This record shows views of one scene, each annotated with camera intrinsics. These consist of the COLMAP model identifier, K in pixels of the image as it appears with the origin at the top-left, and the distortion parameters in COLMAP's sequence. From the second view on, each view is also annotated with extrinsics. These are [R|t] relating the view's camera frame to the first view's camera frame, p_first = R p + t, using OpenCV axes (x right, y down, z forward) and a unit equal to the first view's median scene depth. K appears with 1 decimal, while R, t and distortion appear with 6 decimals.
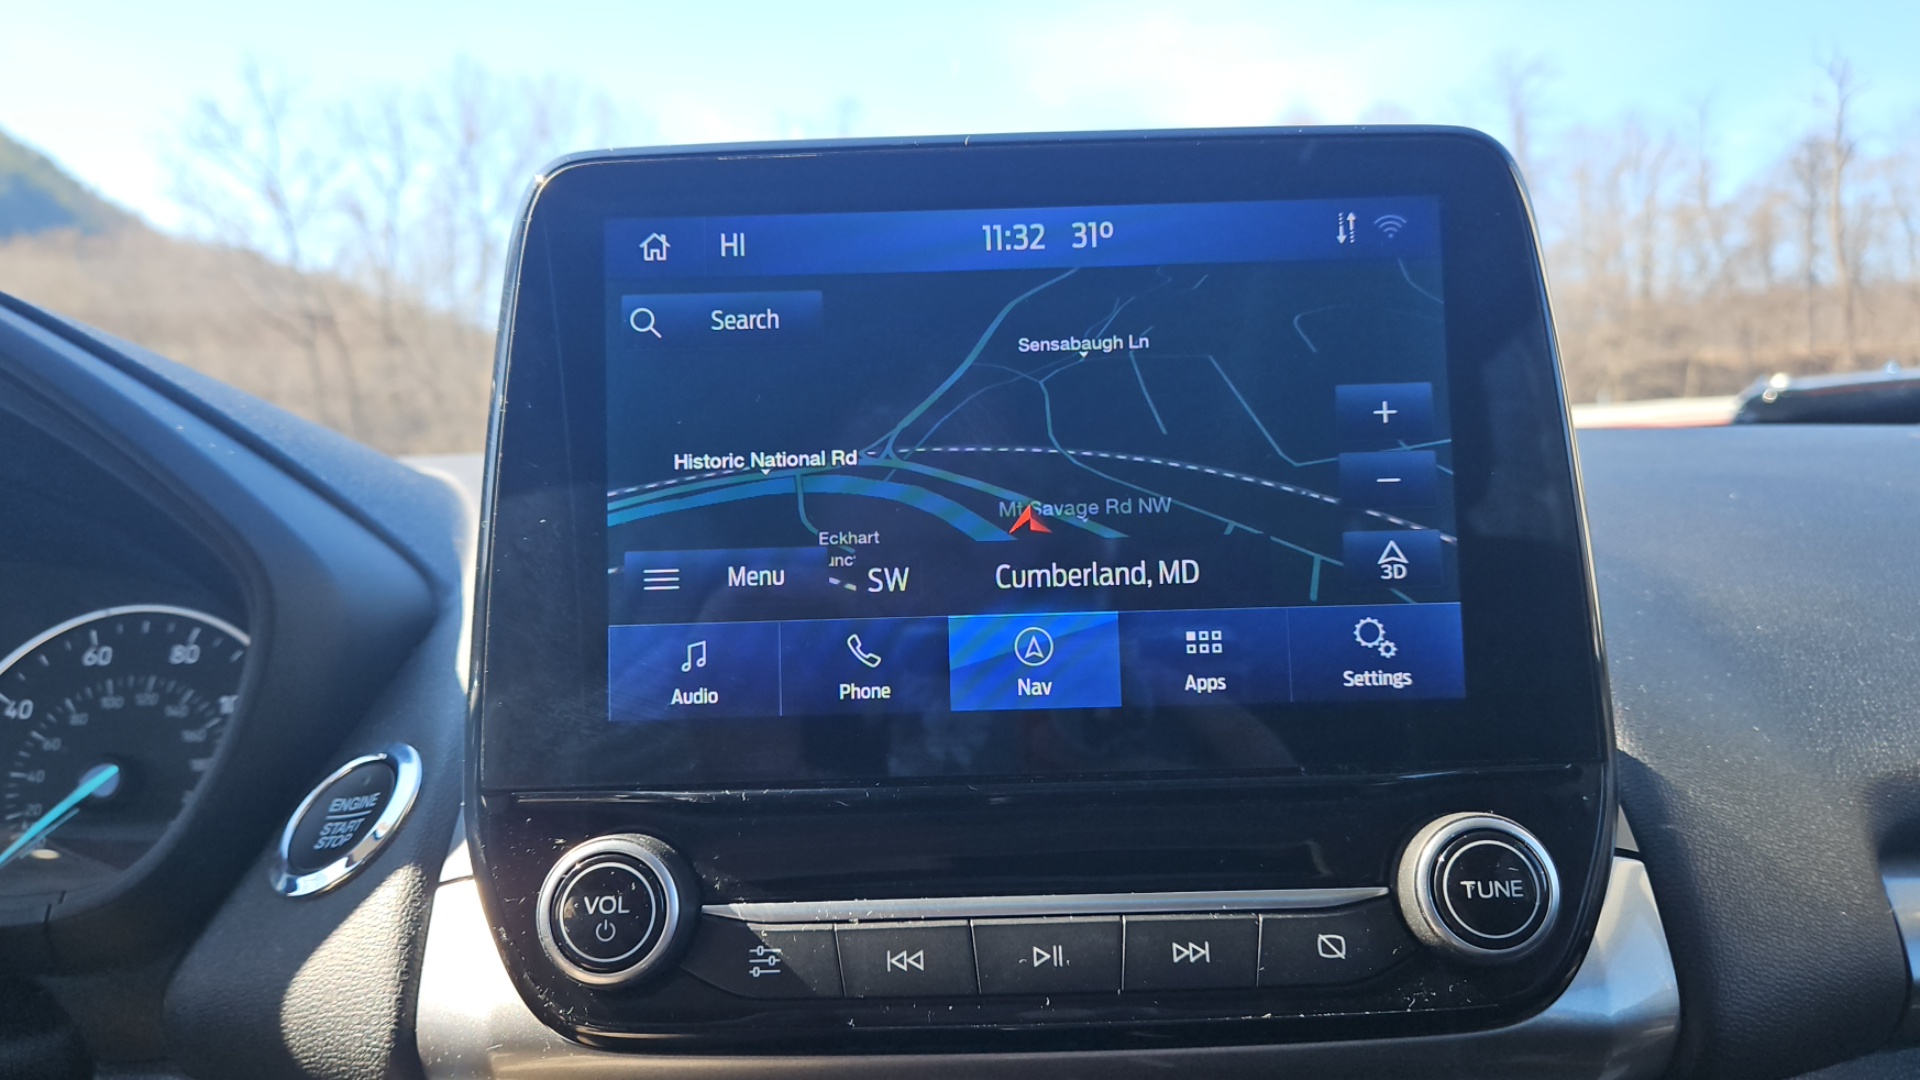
lens RADIAL K [[1441.7, 0, 947.0], [0, 1441.7, 531.9], [0, 0, 1]] dist [0.054625, -0.048304]
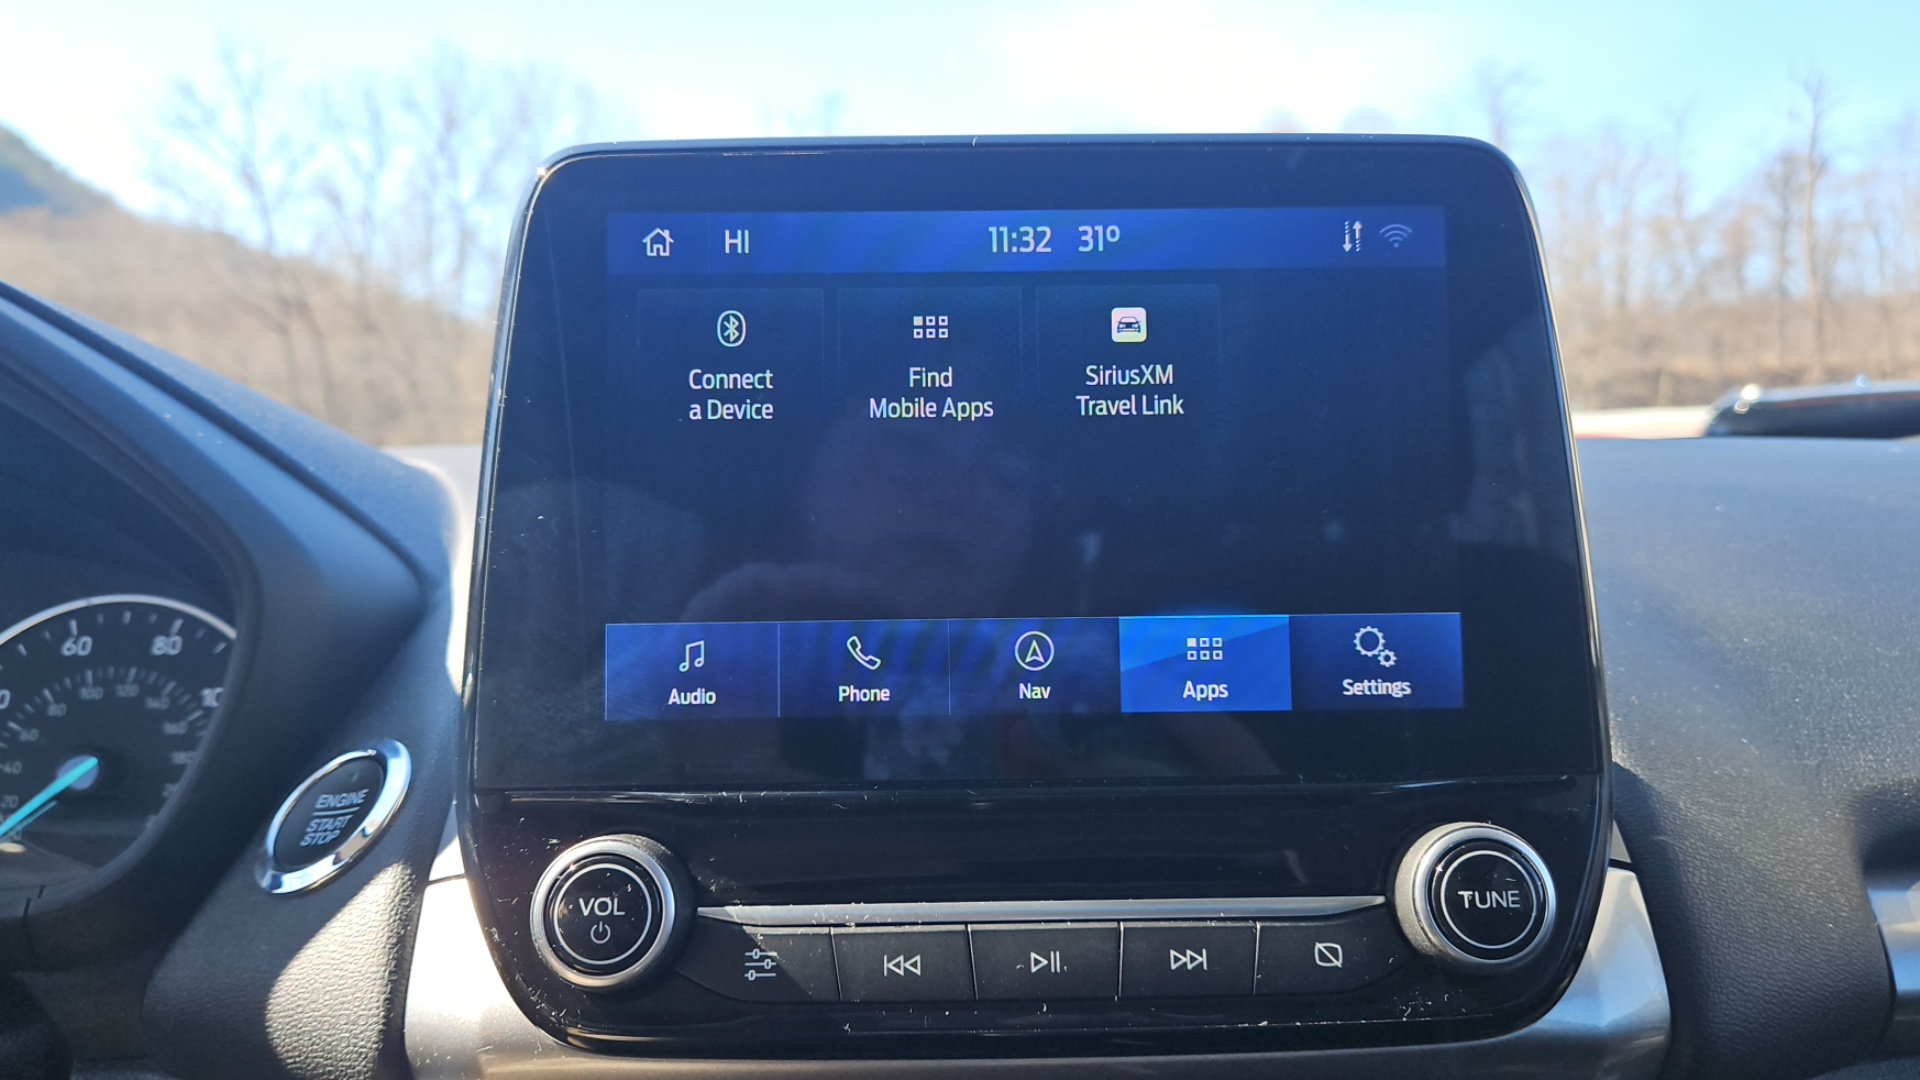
lens RADIAL K [[1443.0, 0, 954.4], [0, 1443.0, 532.8], [0, 0, 1]] dist [0.051605, -0.044234]
pose [[0.999683, 0.014956, 0.020260, -0.016124], [-0.015006, 0.999885, 0.002319, -0.003509], [-0.020223, -0.002623, 0.999792, 0.004530]]
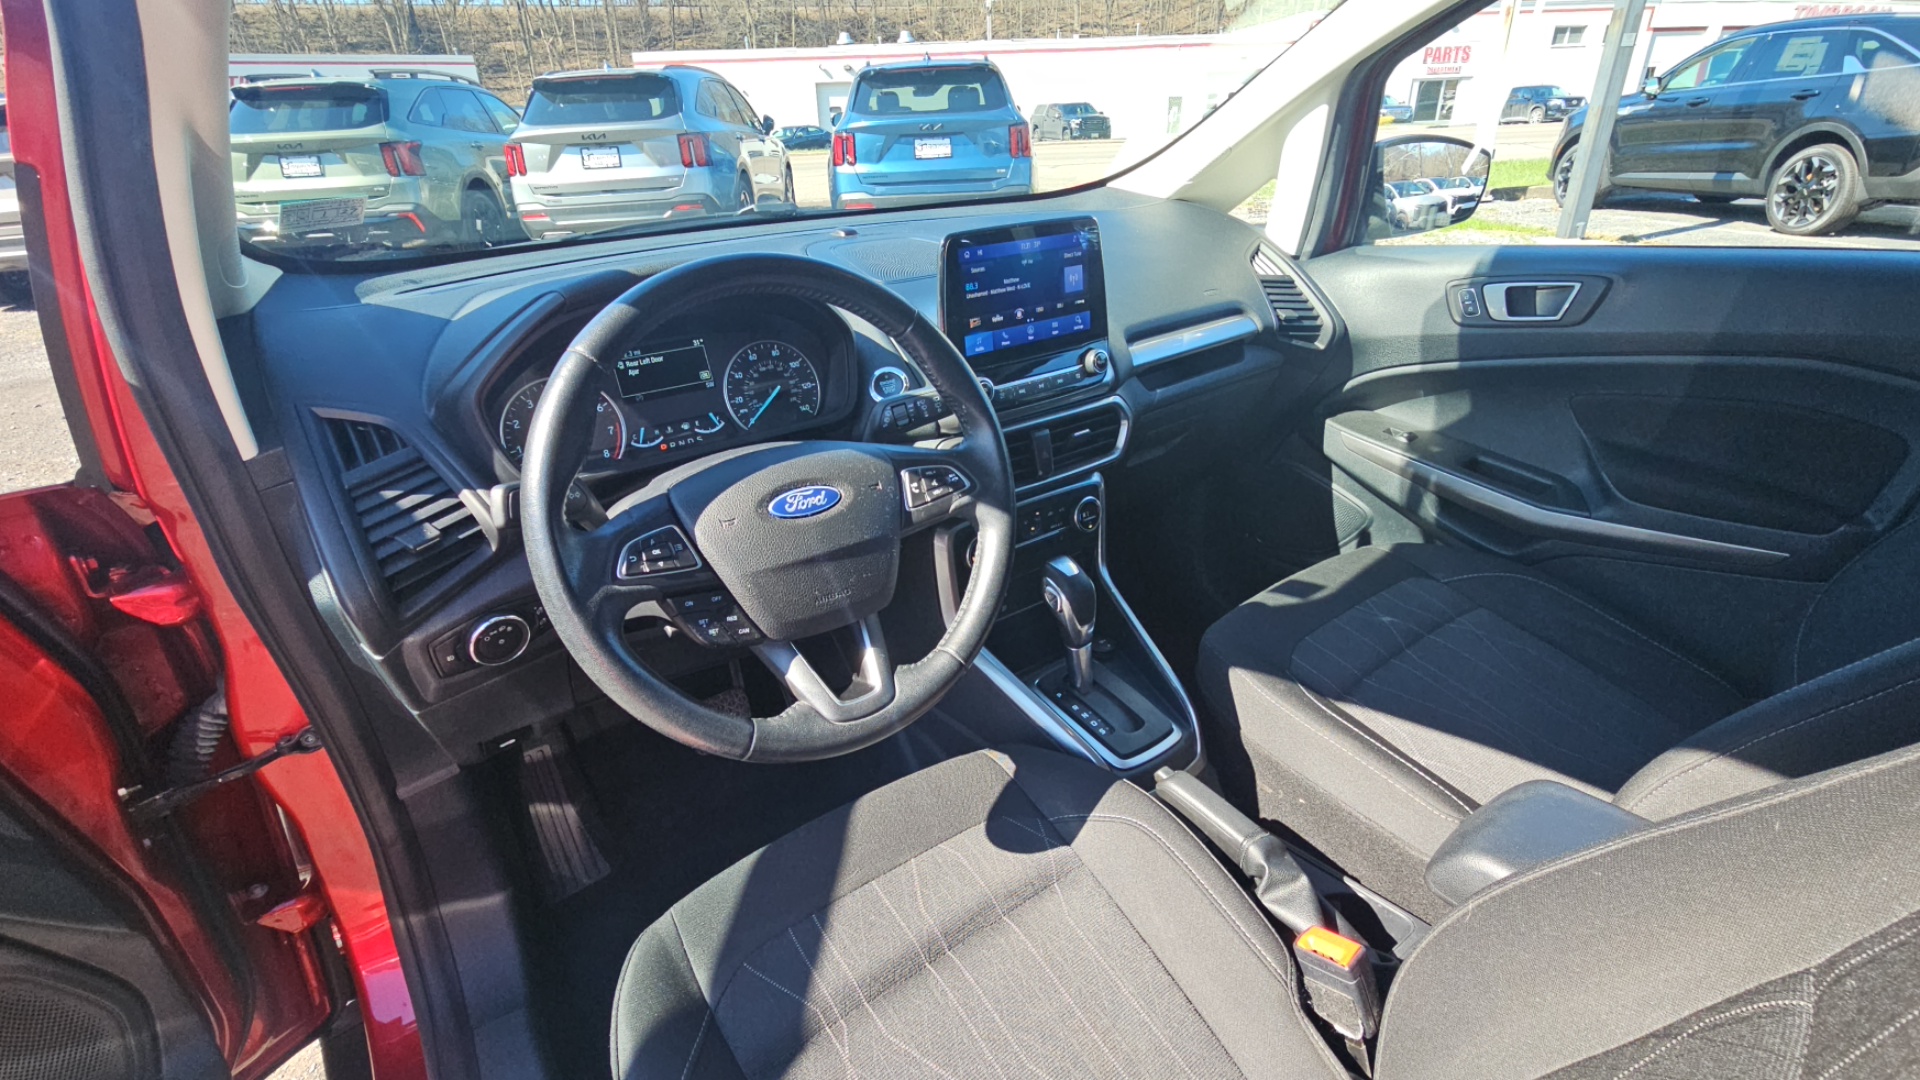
lens RADIAL K [[869.5, 0, 959.6], [0, 869.5, 532.2], [0, 0, 1]] dist [0.020786, -0.011542]
pose [[0.803356, -0.259844, 0.535817, -1.977765], [0.013577, 0.907537, 0.419753, -0.568093], [-0.595344, -0.329936, 0.732604, -1.363635]]
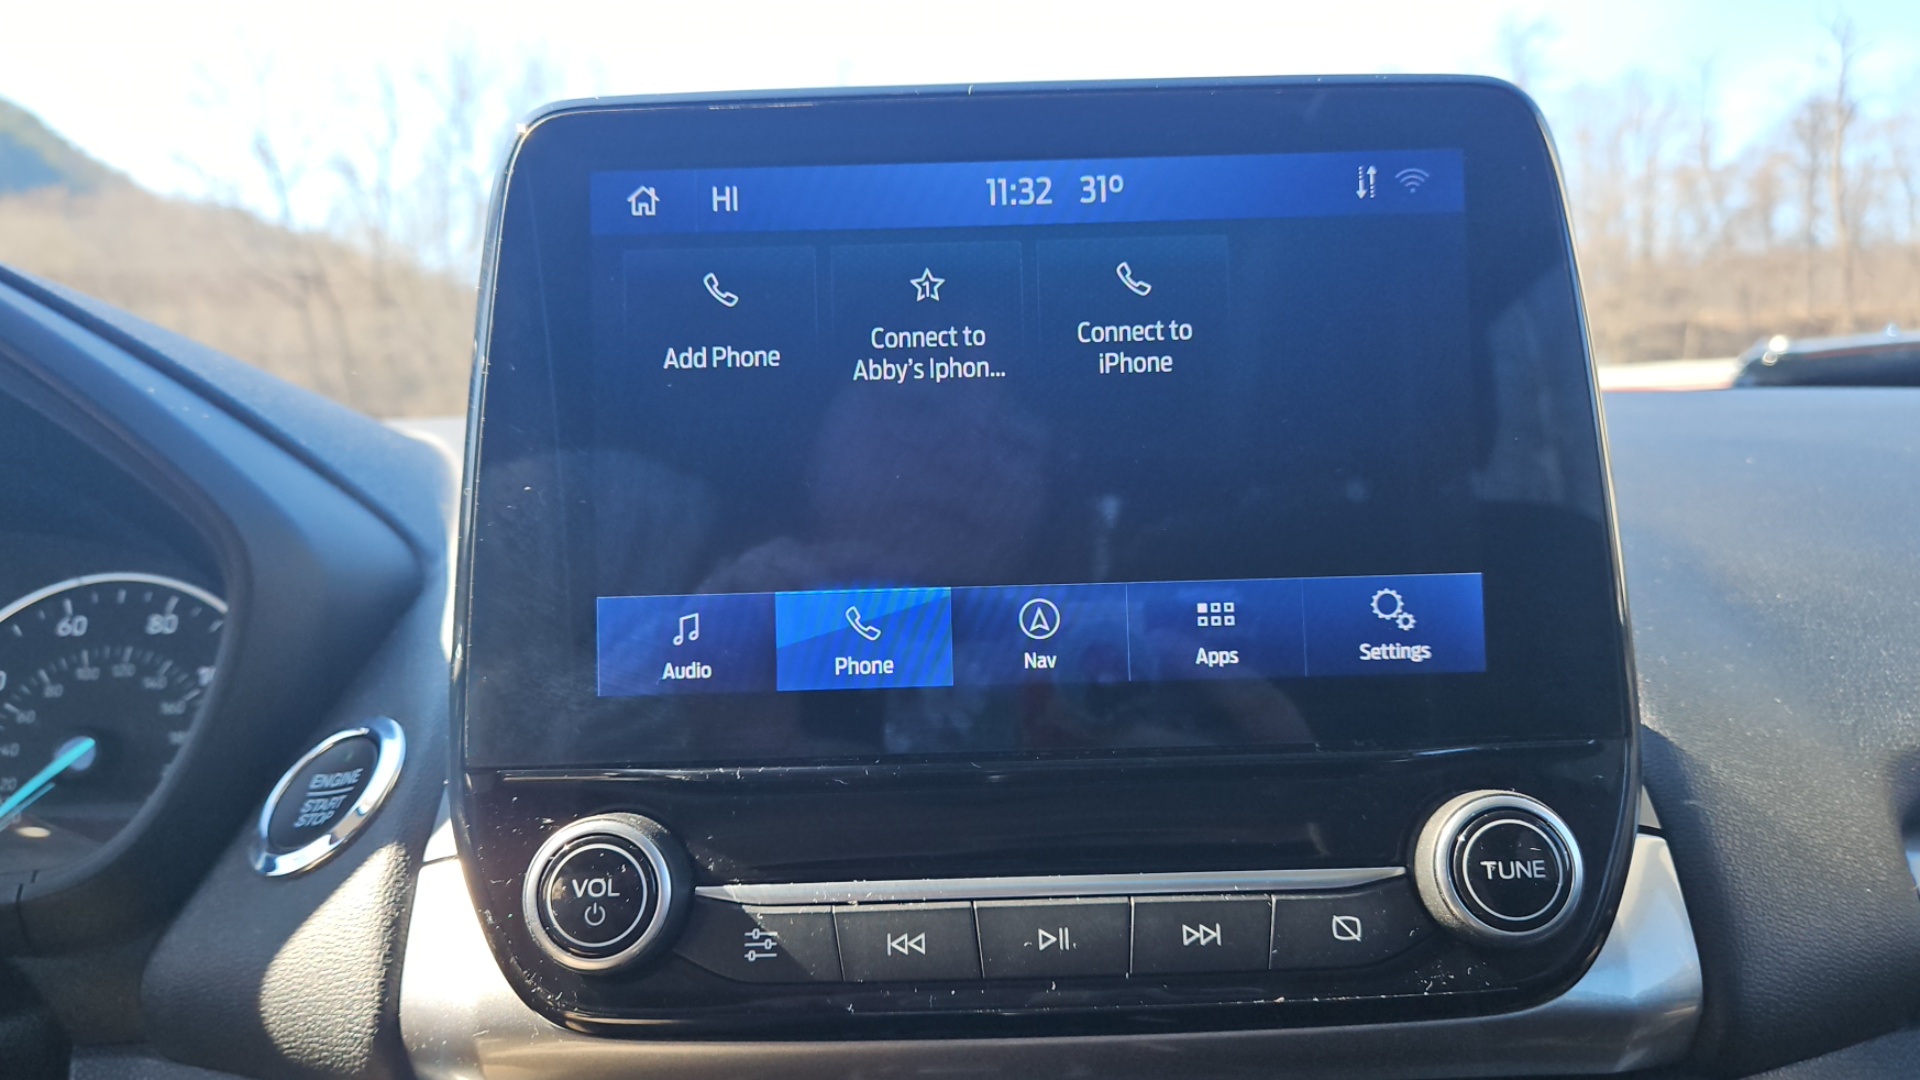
lens RADIAL K [[1445.4, 0, 956.4], [0, 1445.4, 531.5], [0, 0, 1]] dist [0.051369, -0.046832]
pose [[0.999972, -0.000014, 0.007515, -0.002484], [-0.000176, 0.999678, 0.025362, -0.003266], [-0.007513, -0.025363, 0.999650, 0.035944]]
